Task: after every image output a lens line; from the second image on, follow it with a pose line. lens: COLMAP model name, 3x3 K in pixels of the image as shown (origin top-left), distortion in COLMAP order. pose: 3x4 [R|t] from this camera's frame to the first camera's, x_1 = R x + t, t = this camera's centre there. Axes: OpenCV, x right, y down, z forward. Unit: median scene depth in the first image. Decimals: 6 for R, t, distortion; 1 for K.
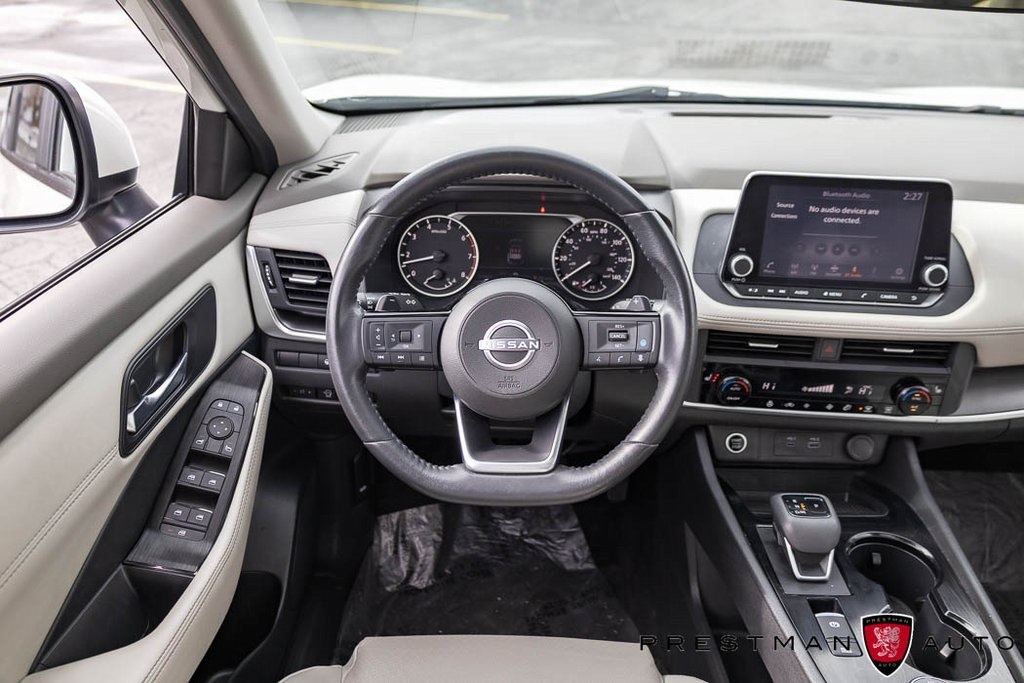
lens RADIAL K [[801.8, 0, 515.7], [0, 801.8, 347.9], [0, 0, 1]] dist [-0.032465, 0.044067]
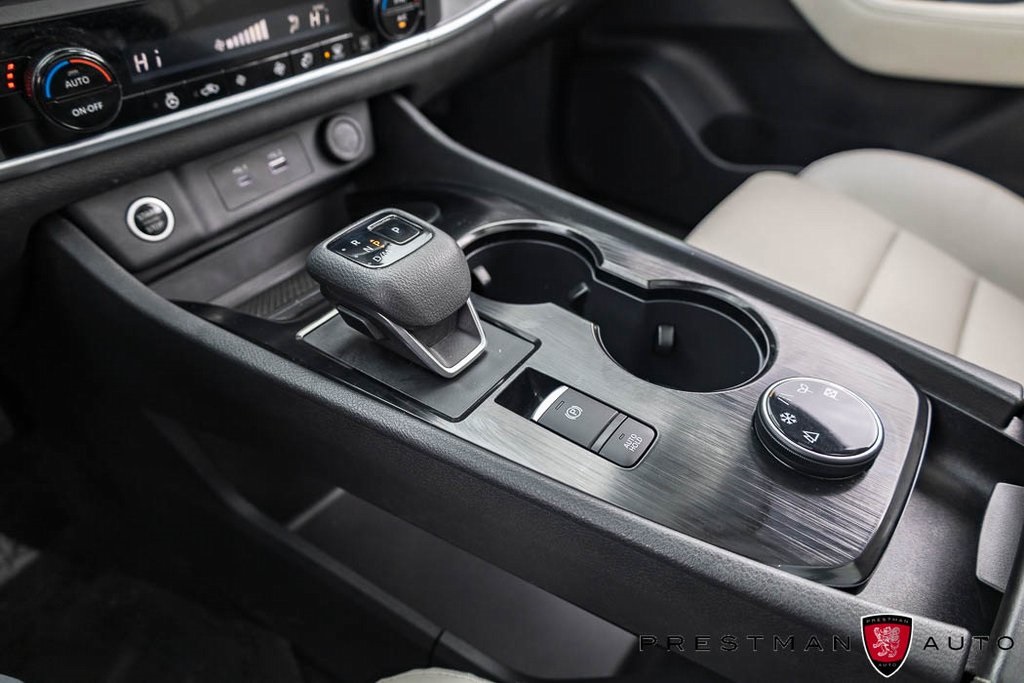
lens RADIAL K [[667.1, 0, 515.6], [0, 667.1, 345.2], [0, 0, 1]] dist [0.009336, -0.001127]
pose [[0.571187, -0.541362, 0.616986, 0.116333], [0.361119, 0.840755, 0.403391, 0.104693], [-0.737115, -0.007606, 0.675724, 0.592452]]
